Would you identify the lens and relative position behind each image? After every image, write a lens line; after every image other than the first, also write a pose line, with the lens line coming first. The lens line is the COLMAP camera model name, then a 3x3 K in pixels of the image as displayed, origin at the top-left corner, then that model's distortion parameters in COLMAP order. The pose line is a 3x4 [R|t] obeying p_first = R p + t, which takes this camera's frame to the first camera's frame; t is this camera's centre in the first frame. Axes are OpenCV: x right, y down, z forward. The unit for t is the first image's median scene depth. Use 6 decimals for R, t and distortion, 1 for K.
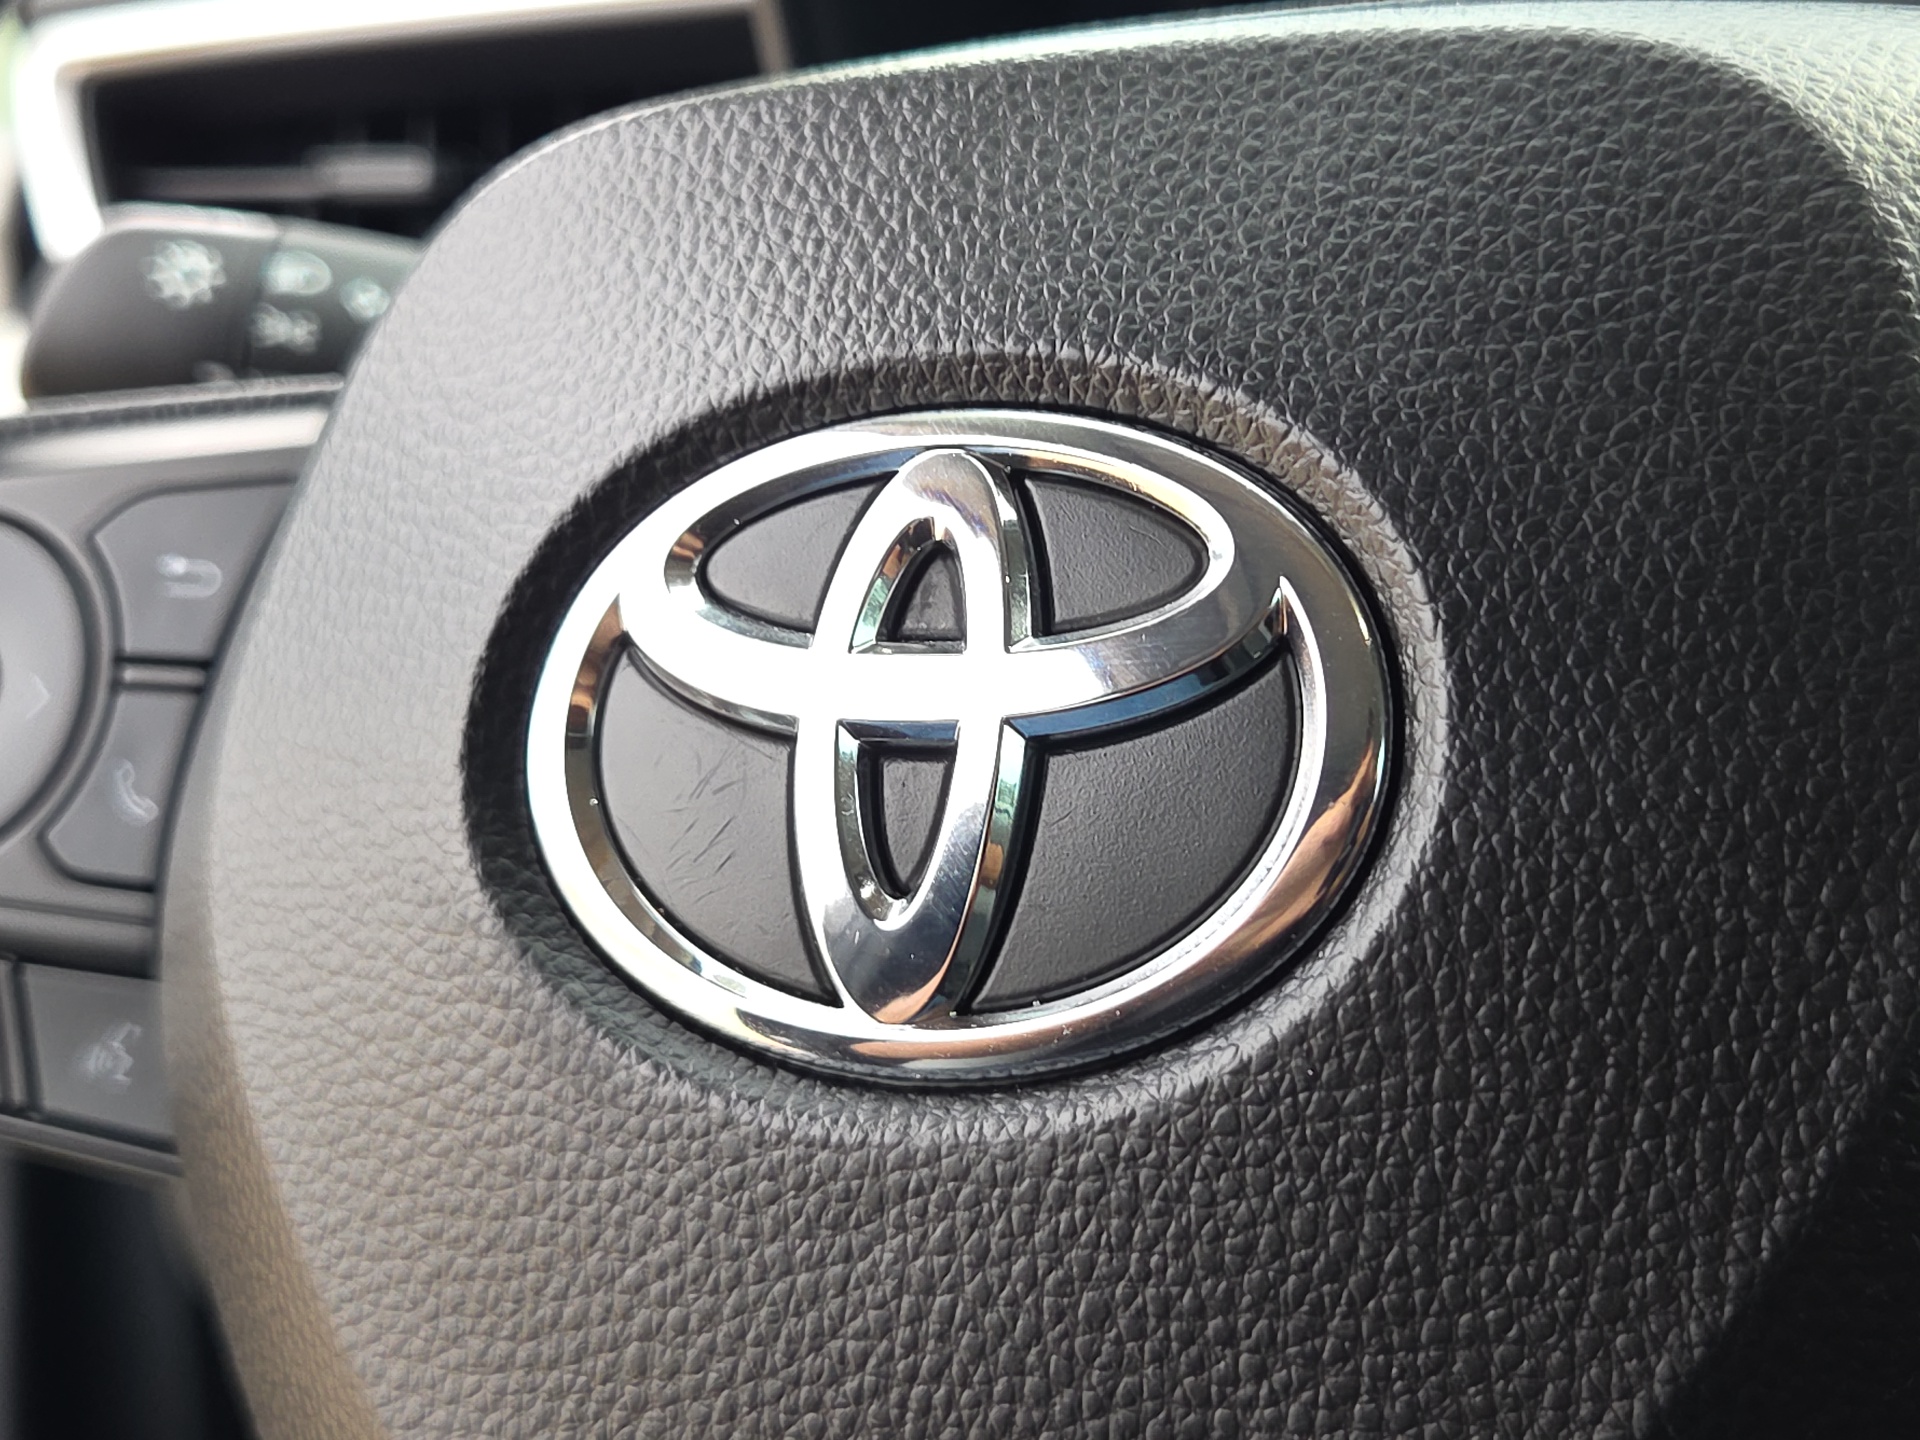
lens RADIAL K [[2971.6, 0, 957.8], [0, 2971.6, 724.7], [0, 0, 1]] dist [0.150722, 0.000000]
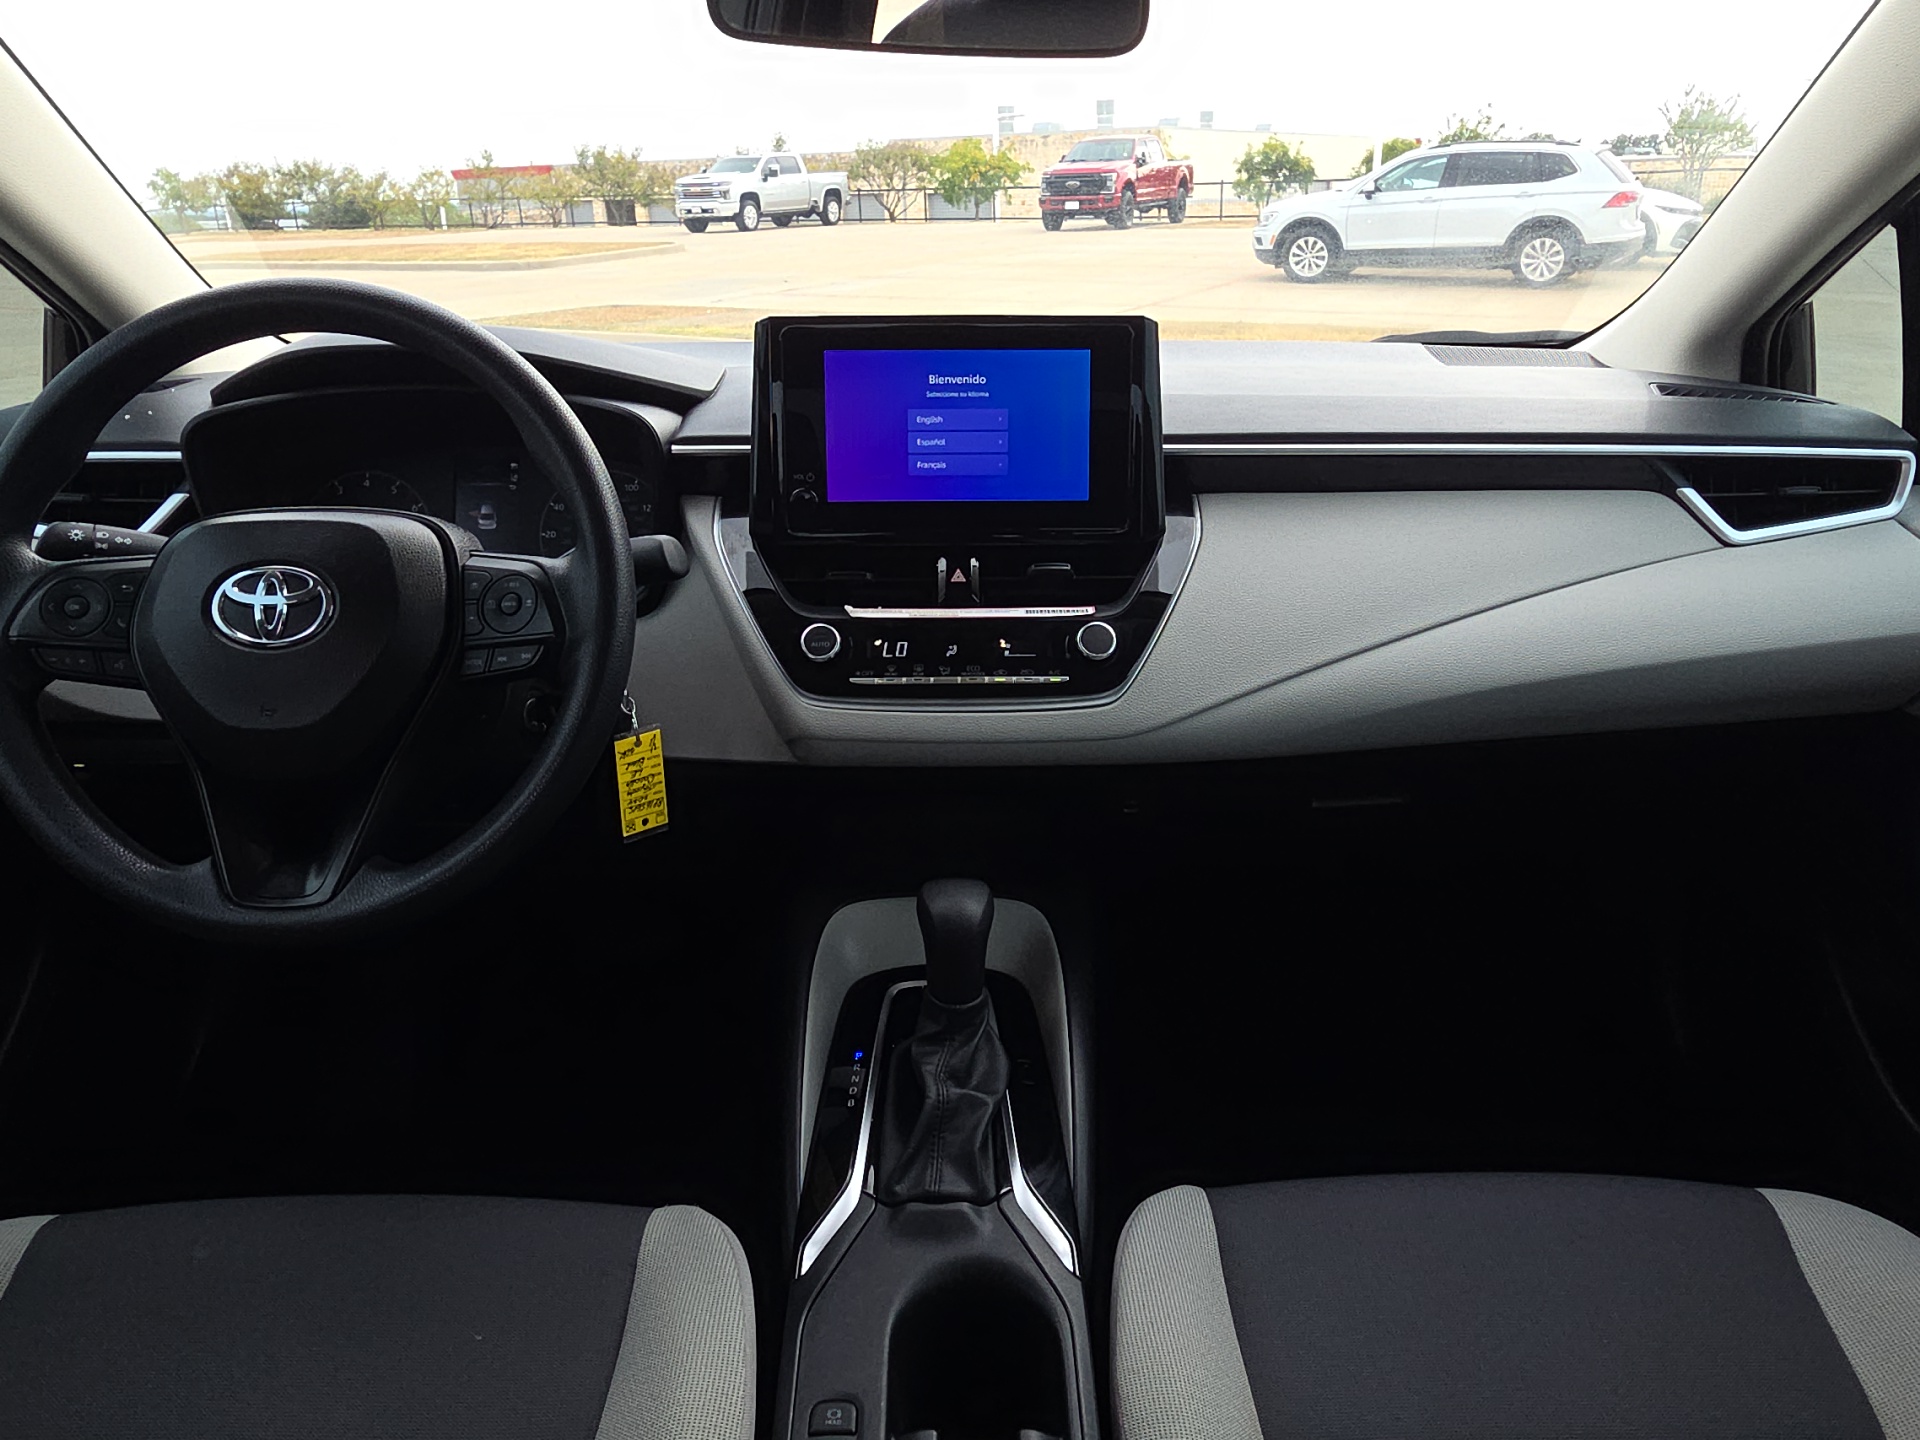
lens RADIAL K [[1364.3, 0, 970.9], [0, 1364.3, 703.7], [0, 0, 1]] dist [-0.001595, 0.004184]
pose [[0.859443, -0.051381, 0.508642, -0.266042], [0.034749, 0.998507, 0.042149, 0.170701], [-0.510049, -0.018550, 0.859946, -3.035075]]
